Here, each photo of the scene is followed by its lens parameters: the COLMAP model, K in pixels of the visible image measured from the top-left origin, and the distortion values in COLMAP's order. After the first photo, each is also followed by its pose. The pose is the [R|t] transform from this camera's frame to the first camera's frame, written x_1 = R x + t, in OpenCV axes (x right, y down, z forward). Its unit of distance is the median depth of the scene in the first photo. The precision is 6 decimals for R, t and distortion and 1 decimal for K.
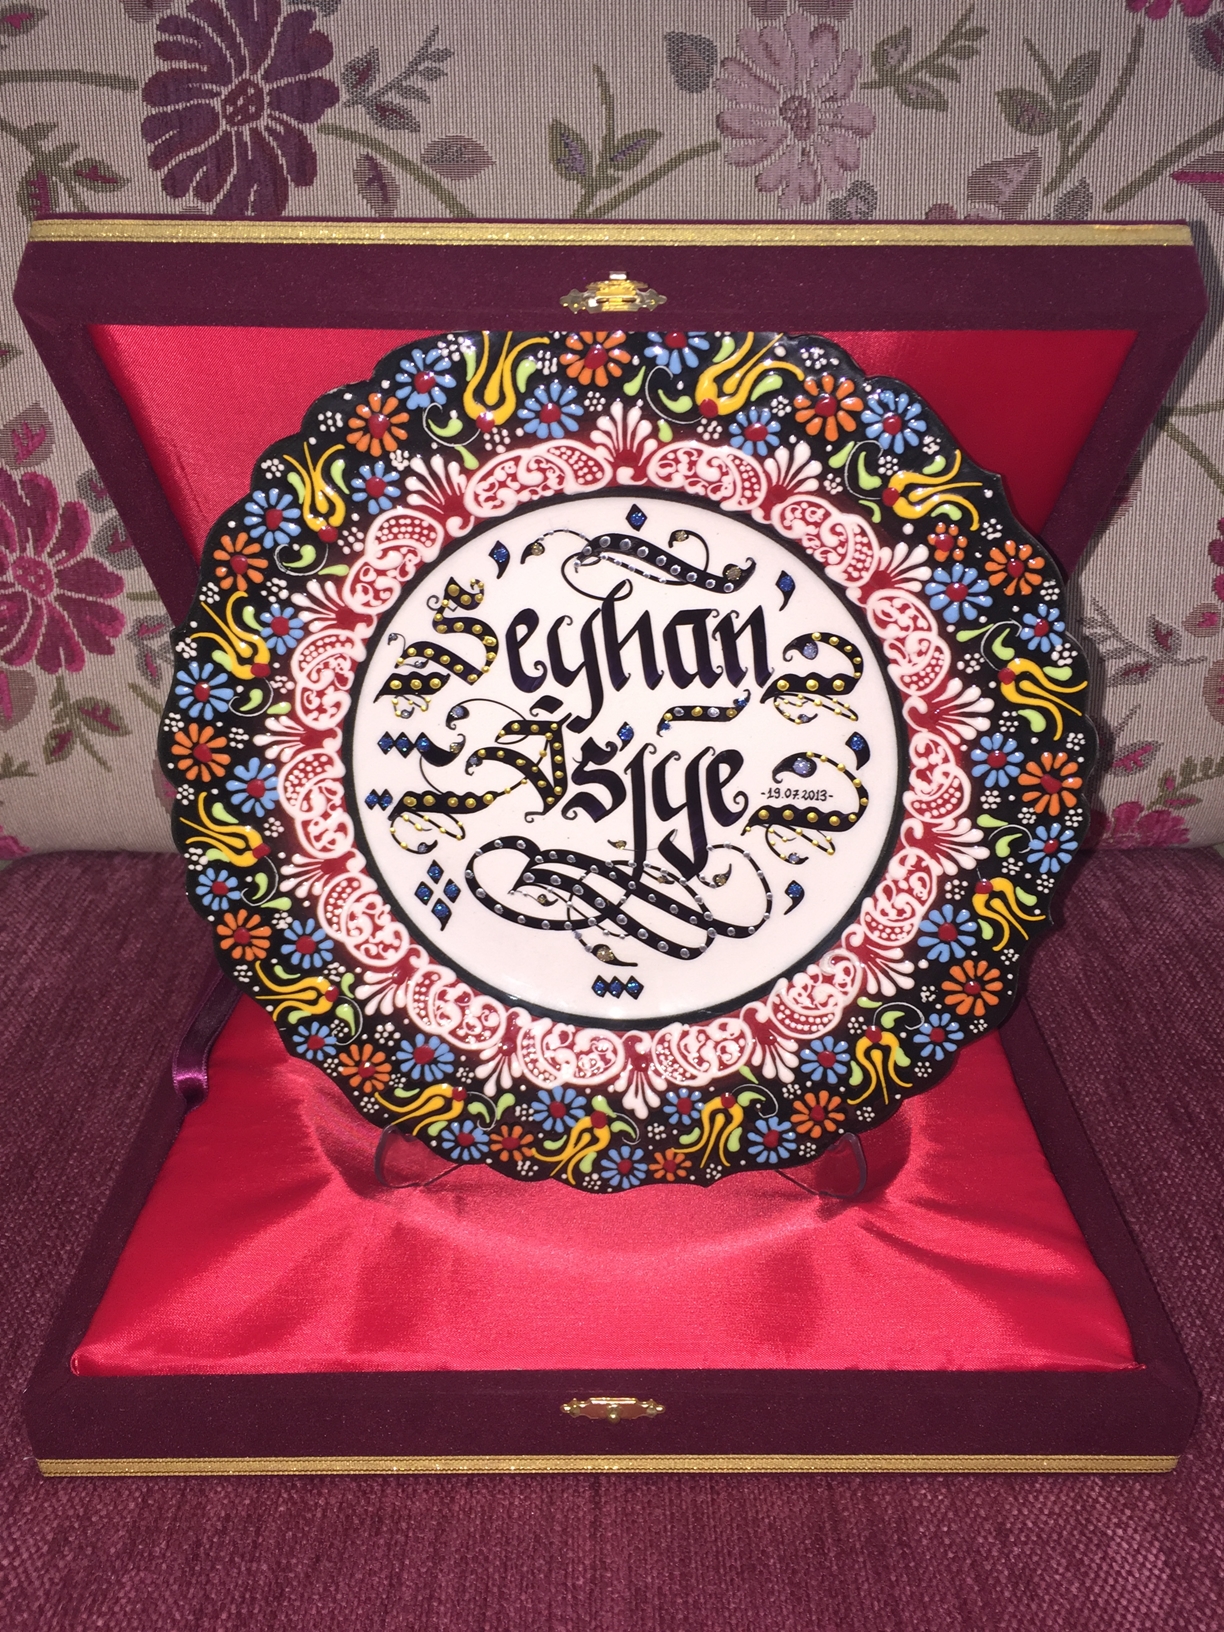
lens RADIAL K [[1467.3, 0, 612.0], [0, 1467.3, 816.0], [0, 0, 1]] dist [0.068995, -0.120942]
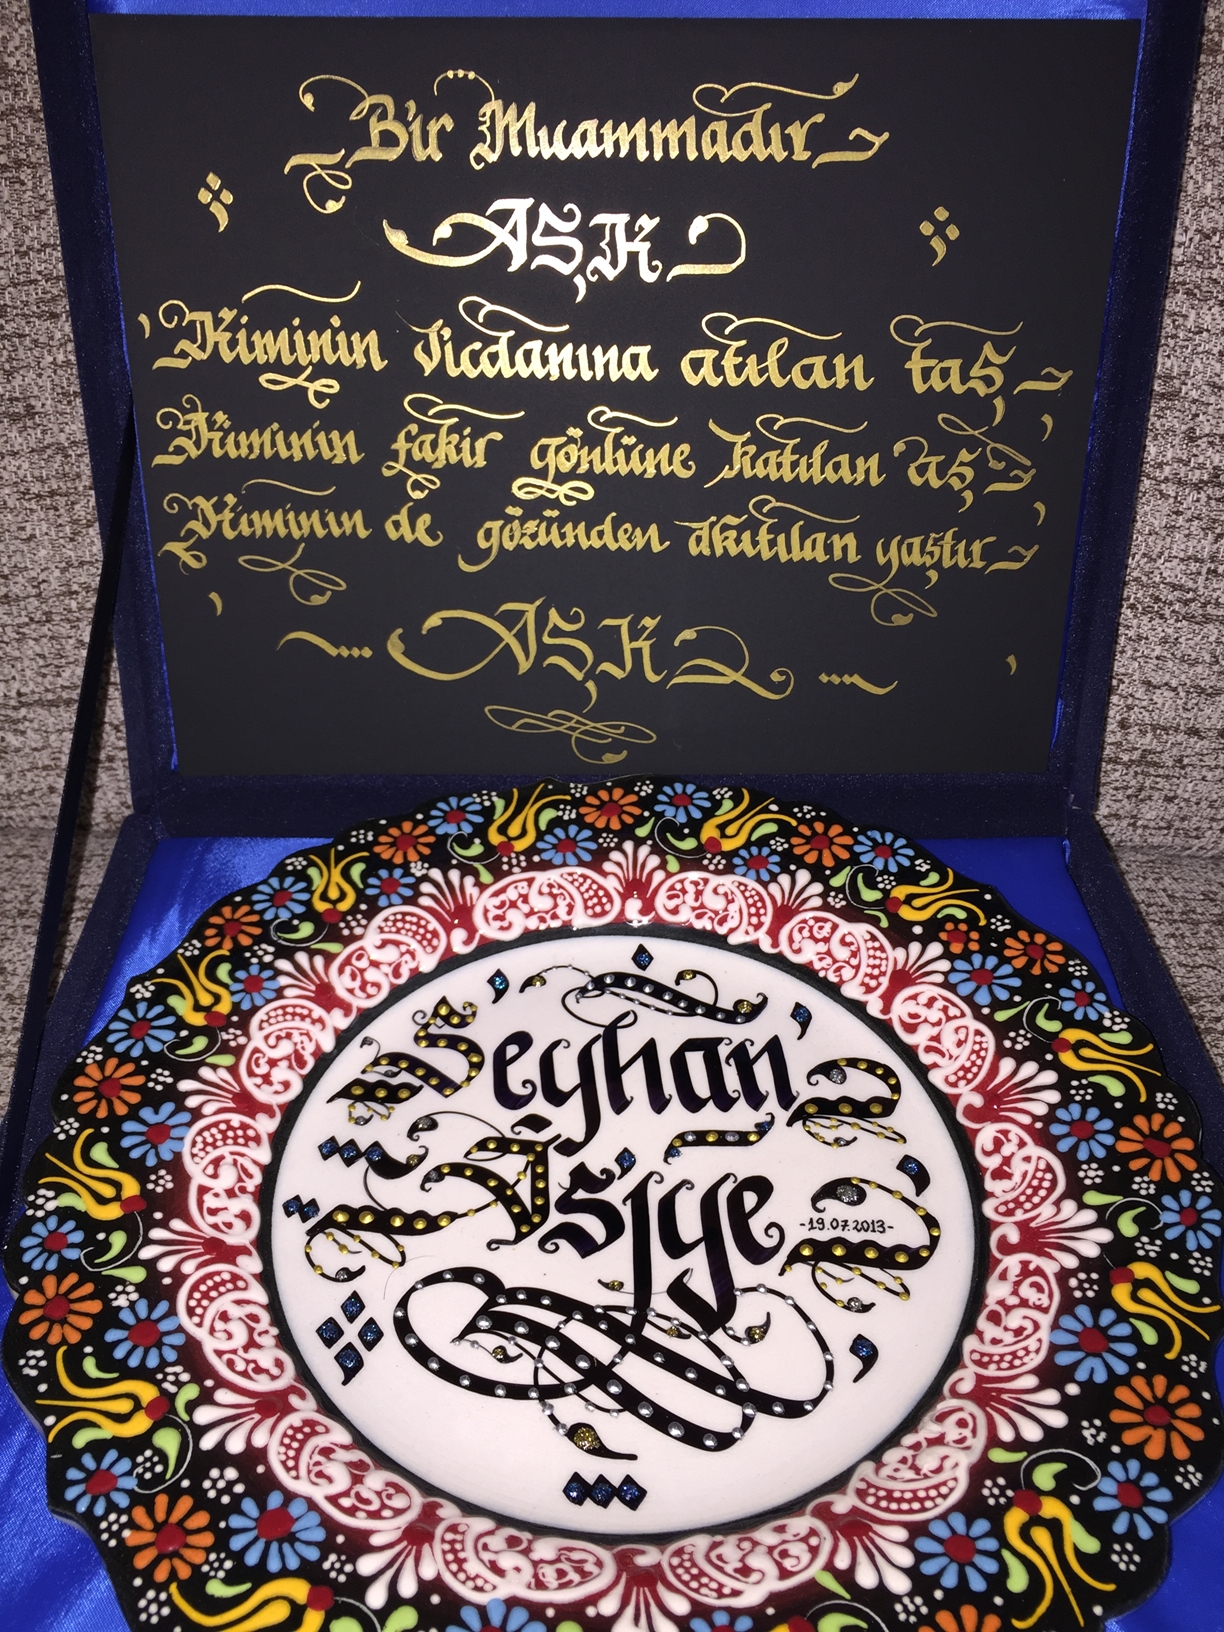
lens RADIAL K [[1467.3, 0, 612.0], [0, 1467.3, 816.0], [0, 0, 1]] dist [0.068995, -0.120942]
pose [[0.997954, 0.063087, 0.010366, -0.018722], [-0.010715, 0.324889, -0.945691, 0.653006], [-0.063028, 0.943646, 0.324901, 0.555463]]
